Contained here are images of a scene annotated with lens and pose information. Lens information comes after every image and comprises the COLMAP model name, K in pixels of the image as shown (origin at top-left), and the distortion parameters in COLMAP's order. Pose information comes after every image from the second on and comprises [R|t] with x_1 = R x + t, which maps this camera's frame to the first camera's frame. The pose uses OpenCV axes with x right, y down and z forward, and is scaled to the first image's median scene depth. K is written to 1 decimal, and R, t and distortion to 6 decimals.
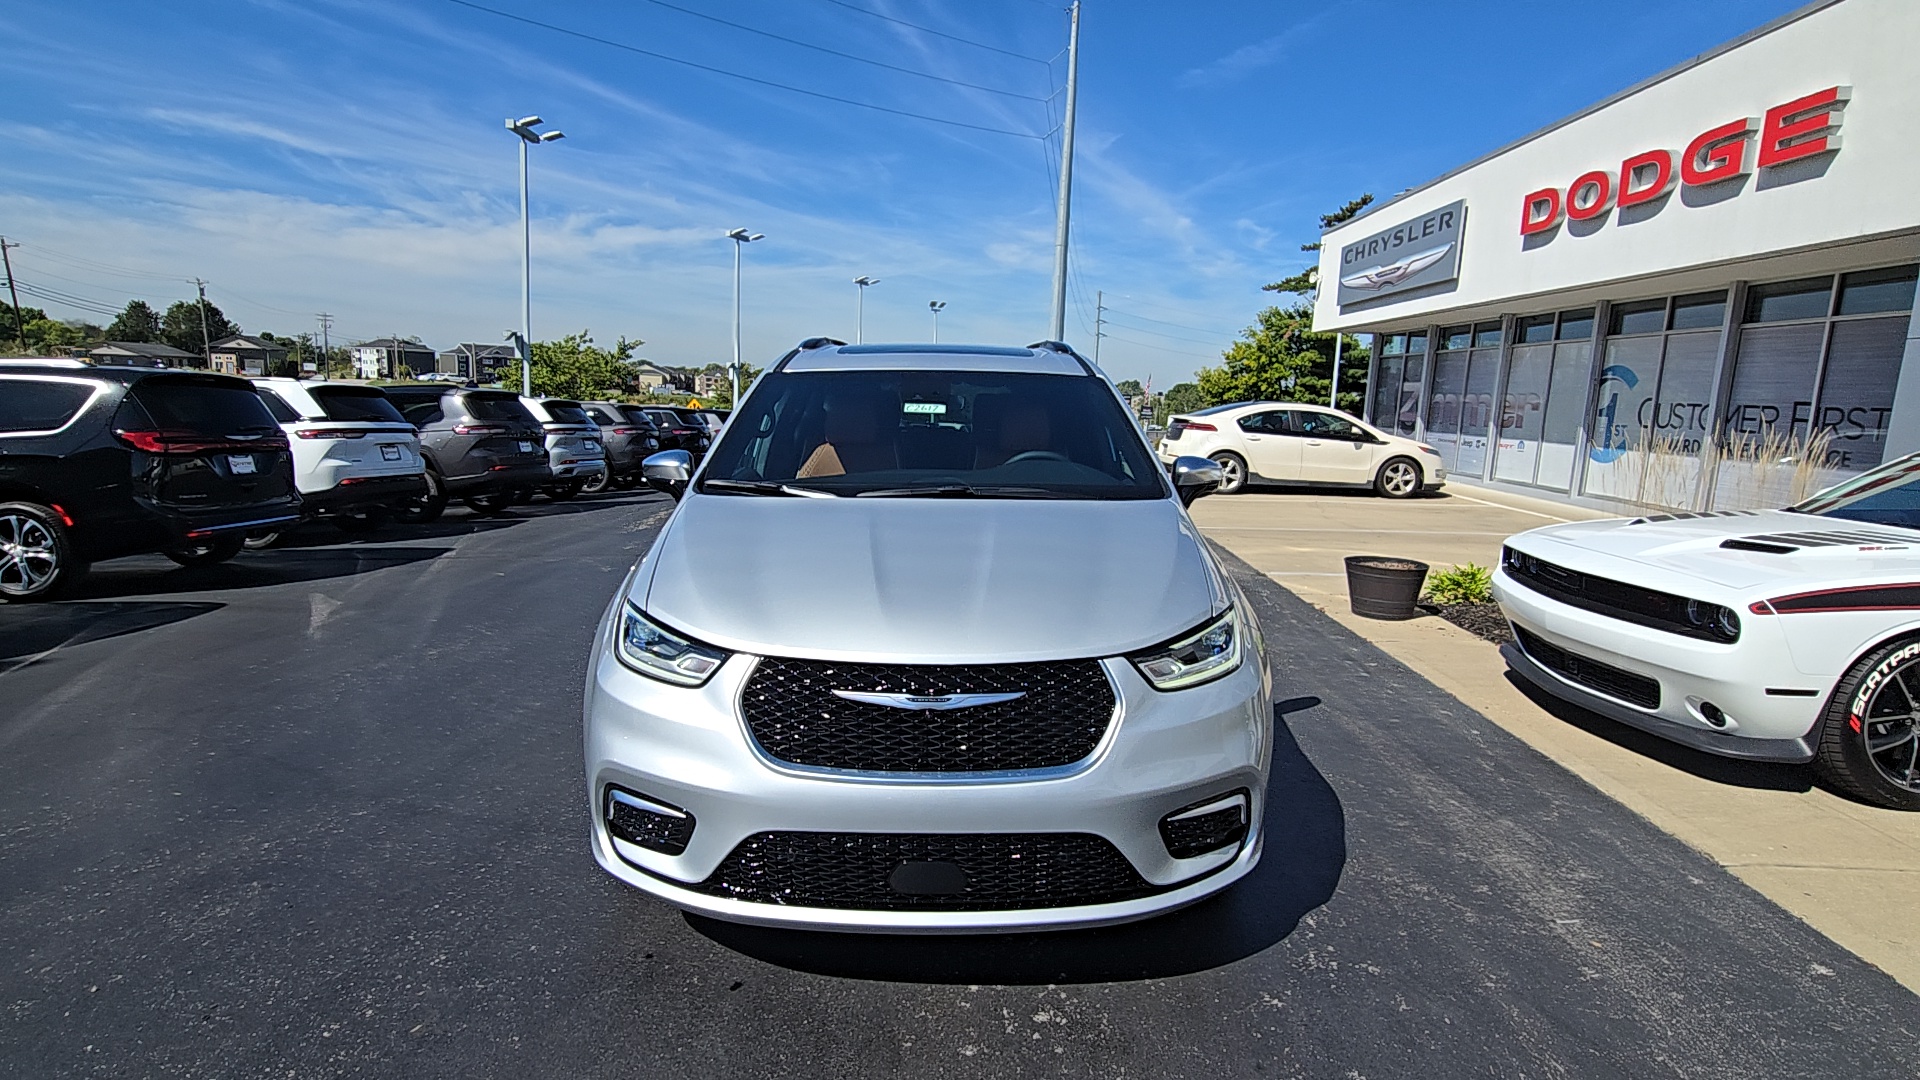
lens RADIAL K [[969.2, 0, 947.6], [0, 969.2, 546.8], [0, 0, 1]] dist [0.000418, -0.000959]
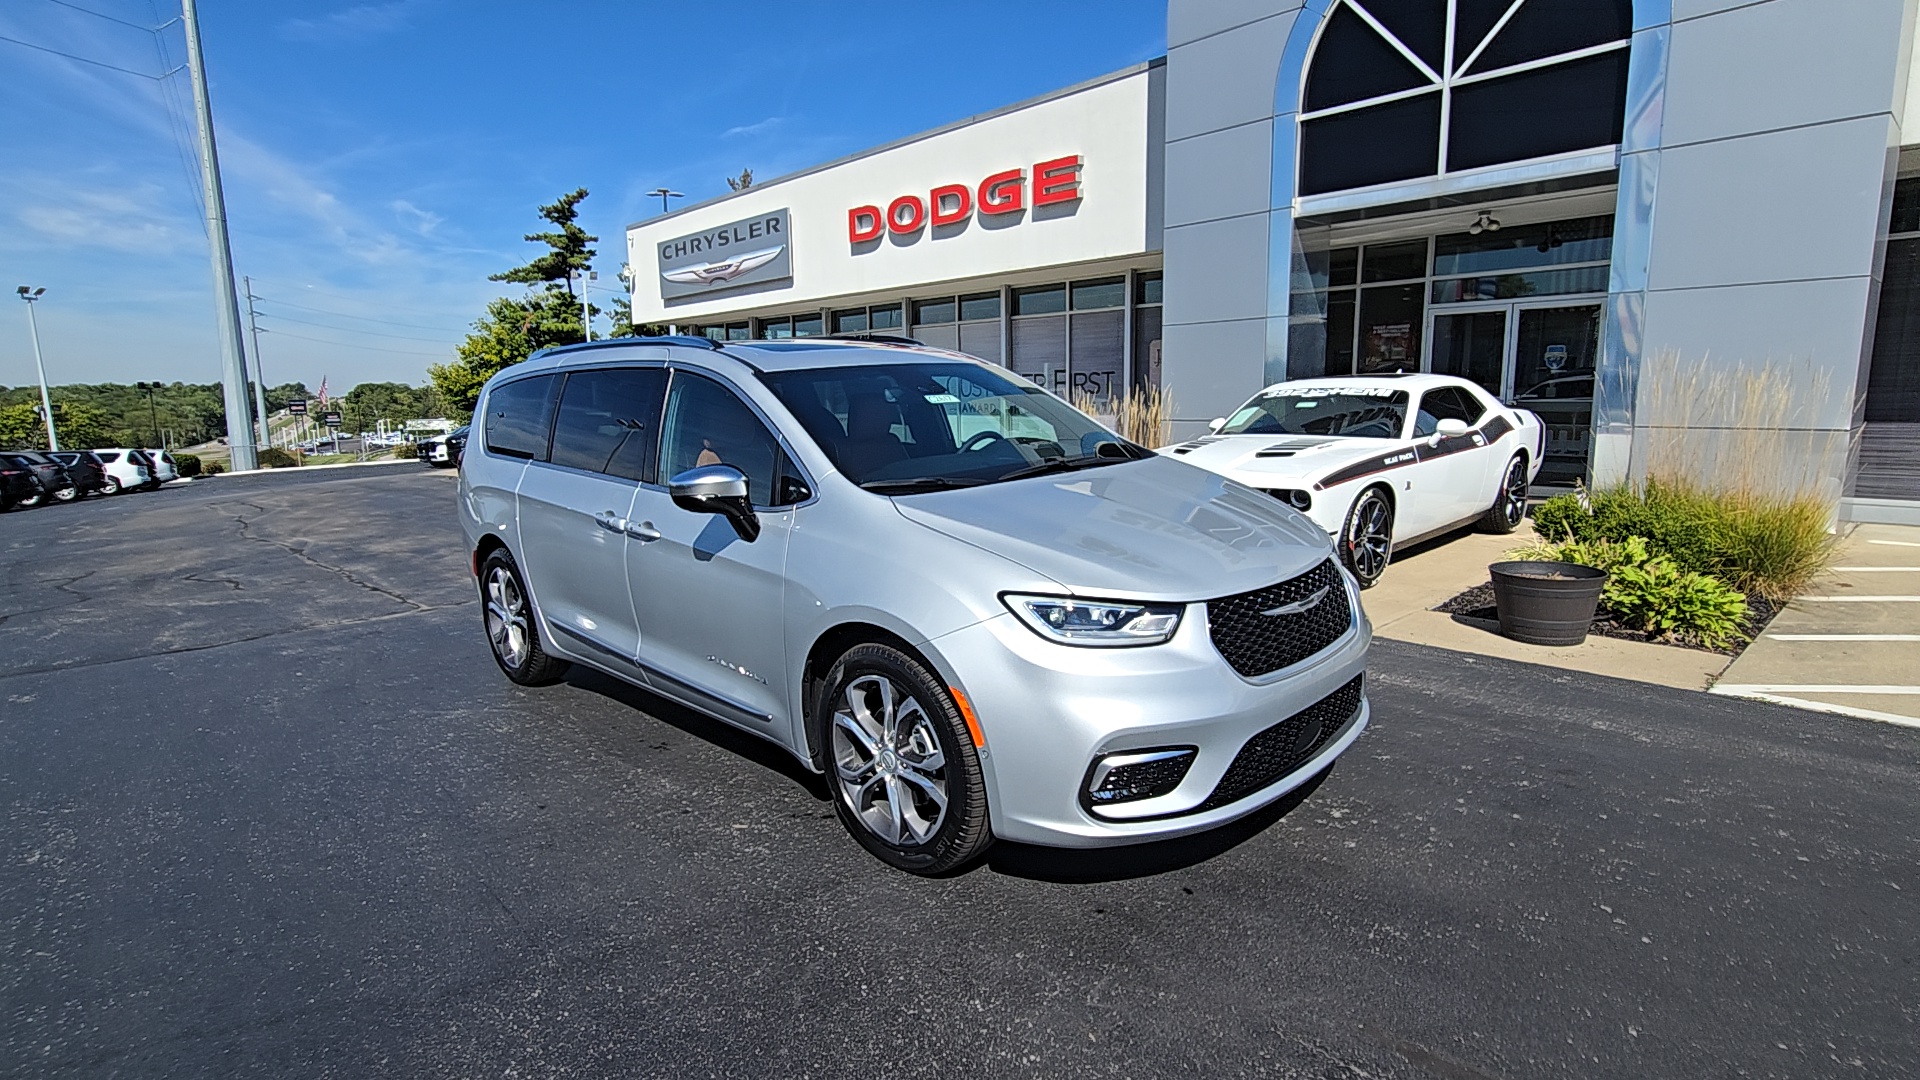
lens RADIAL K [[969.2, 0, 953.0], [0, 969.2, 549.6], [0, 0, 1]] dist [0.000418, -0.000959]
pose [[0.710796, -0.167226, 0.683231, -0.194625], [0.159804, 0.984321, 0.074670, -0.014268], [-0.685005, 0.056108, 0.726375, 0.054553]]
